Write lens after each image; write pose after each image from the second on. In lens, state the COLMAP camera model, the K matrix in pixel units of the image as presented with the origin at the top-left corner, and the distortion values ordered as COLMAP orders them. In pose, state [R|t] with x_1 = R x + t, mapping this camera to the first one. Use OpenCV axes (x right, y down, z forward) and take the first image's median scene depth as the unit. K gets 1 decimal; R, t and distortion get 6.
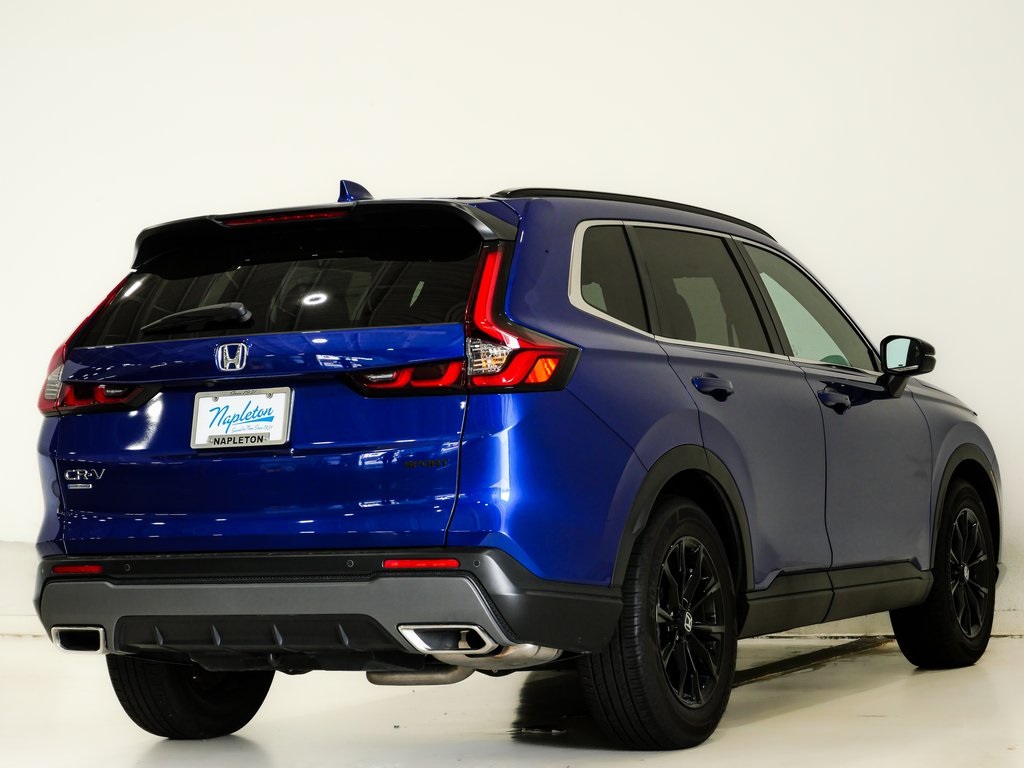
lens RADIAL K [[2528.8, 0, 506.9], [0, 2528.8, 384.1], [0, 0, 1]] dist [0.085778, 0.000000]
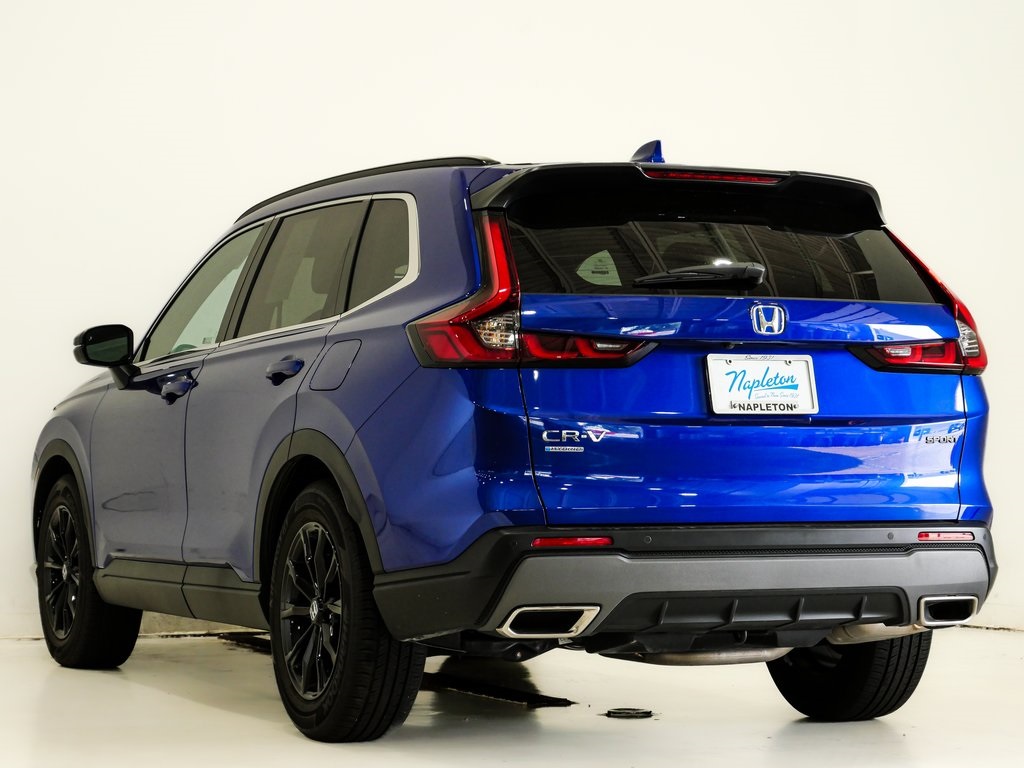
lens RADIAL K [[2631.4, 0, 509.7], [0, 2631.4, 384.7], [0, 0, 1]] dist [0.070341, 0.000000]
pose [[0.617888, 0.056493, 0.784234, -0.944033], [-0.049346, 0.998235, -0.033029, 0.051184], [-0.784716, -0.018290, 0.619585, 0.458287]]
